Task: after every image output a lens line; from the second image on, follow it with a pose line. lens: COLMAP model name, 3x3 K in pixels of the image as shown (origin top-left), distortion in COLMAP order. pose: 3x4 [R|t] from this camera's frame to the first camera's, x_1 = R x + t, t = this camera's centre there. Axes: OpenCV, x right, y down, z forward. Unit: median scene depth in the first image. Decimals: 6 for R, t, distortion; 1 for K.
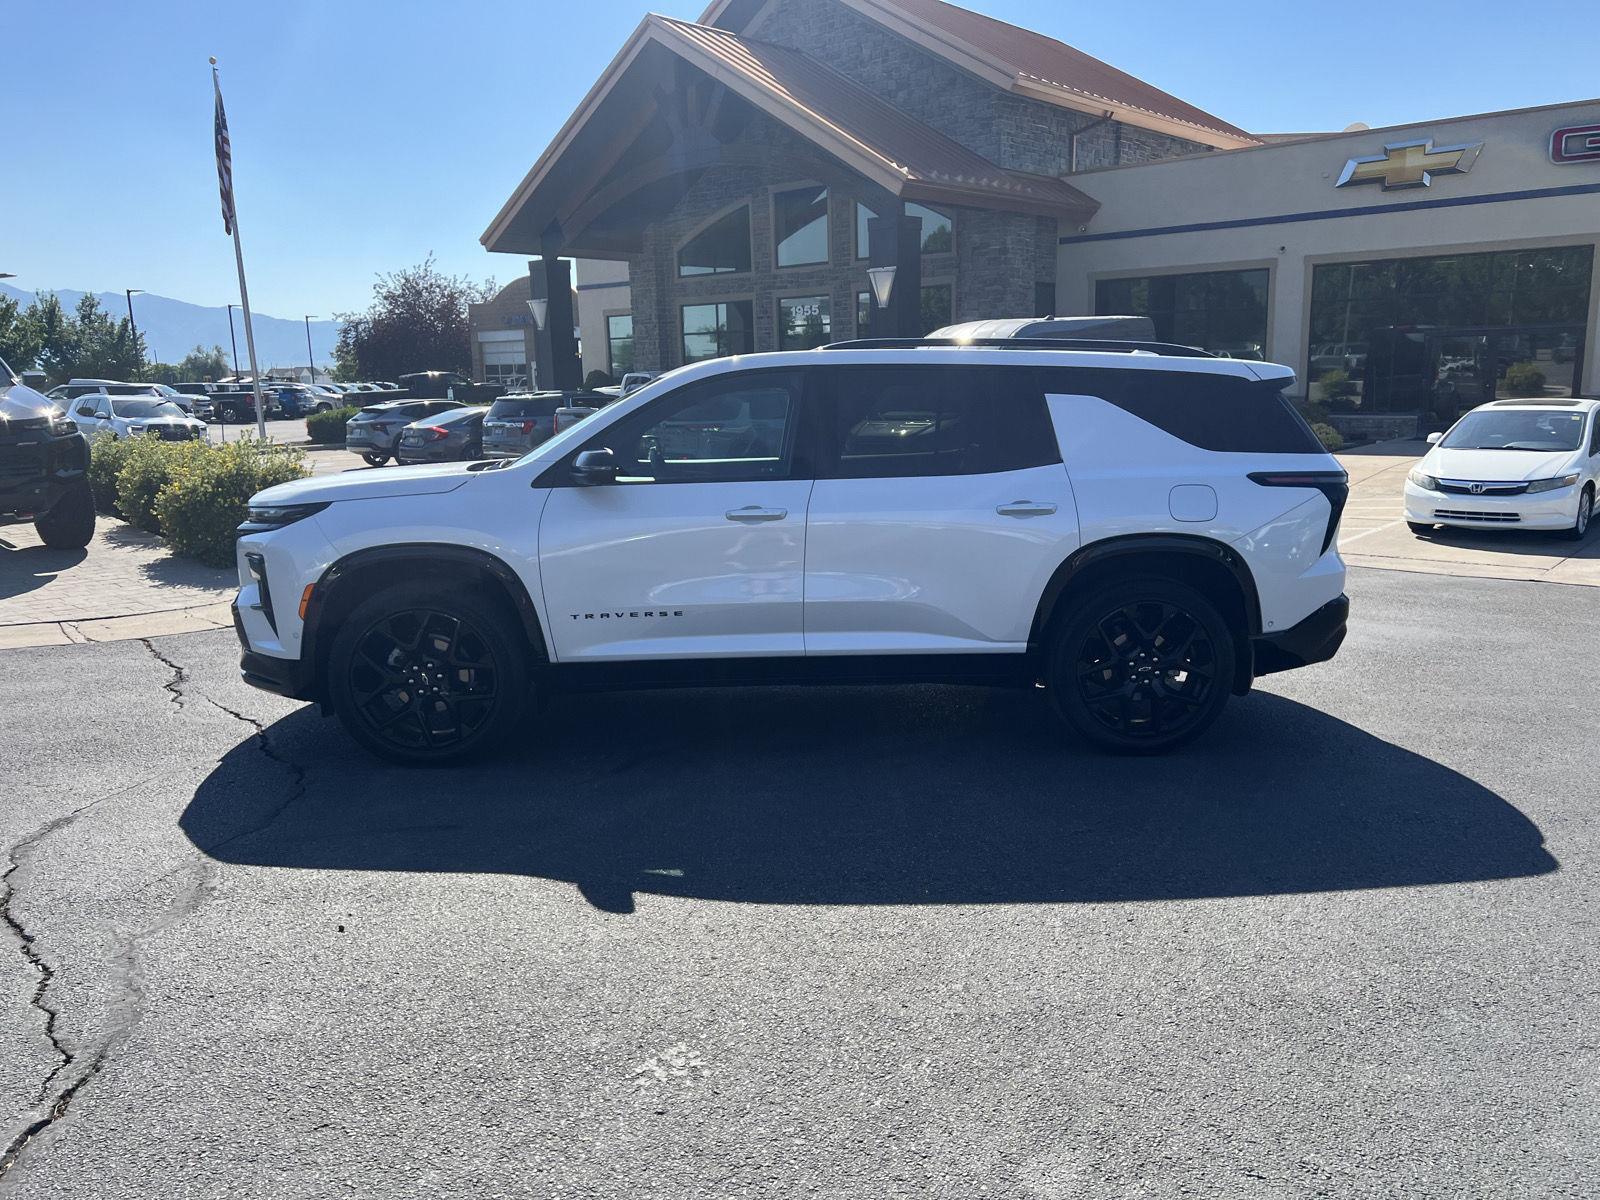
lens RADIAL K [[1205.4, 0, 821.5], [0, 1205.4, 609.1], [0, 0, 1]] dist [0.054710, -0.066024]
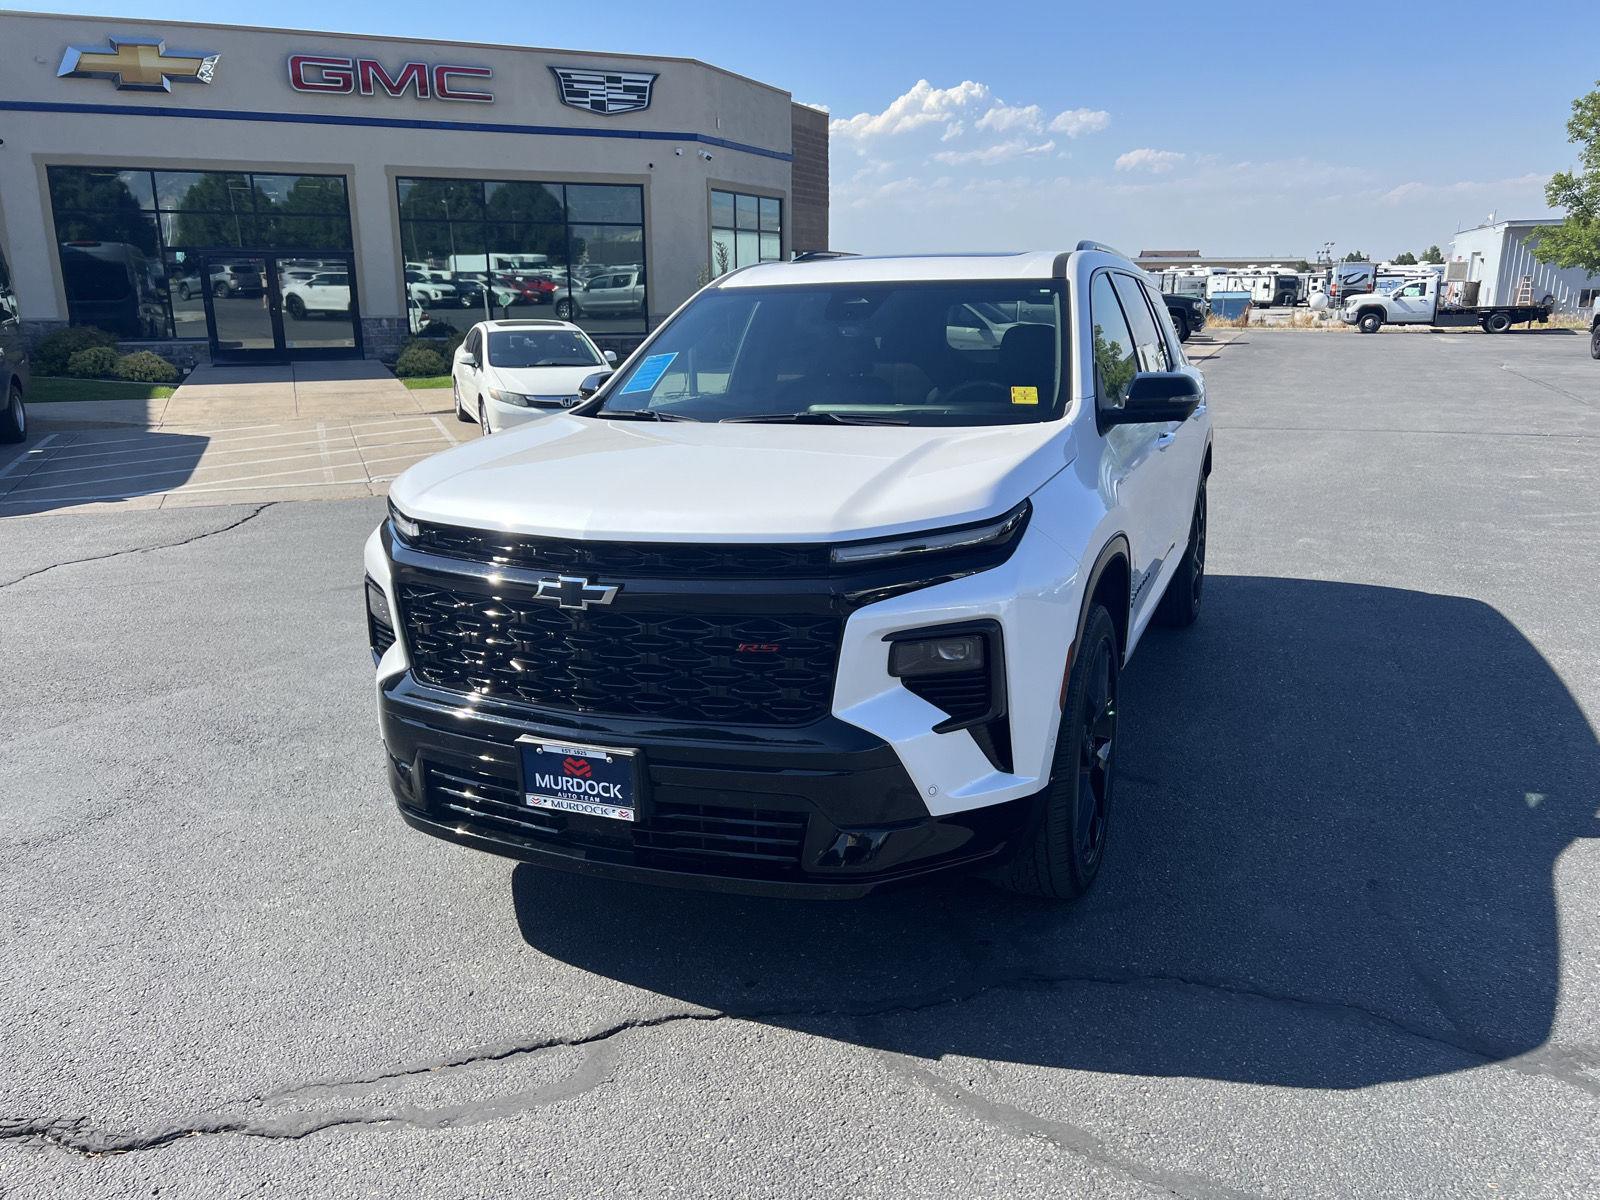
lens RADIAL K [[1203.6, 0, 802.7], [0, 1203.6, 609.7], [0, 0, 1]] dist [0.045166, -0.050594]
pose [[0.431836, -0.217880, 0.875241, -0.174526], [0.164976, 0.973095, 0.160841, -0.026615], [-0.886736, 0.074937, 0.456162, 0.153087]]
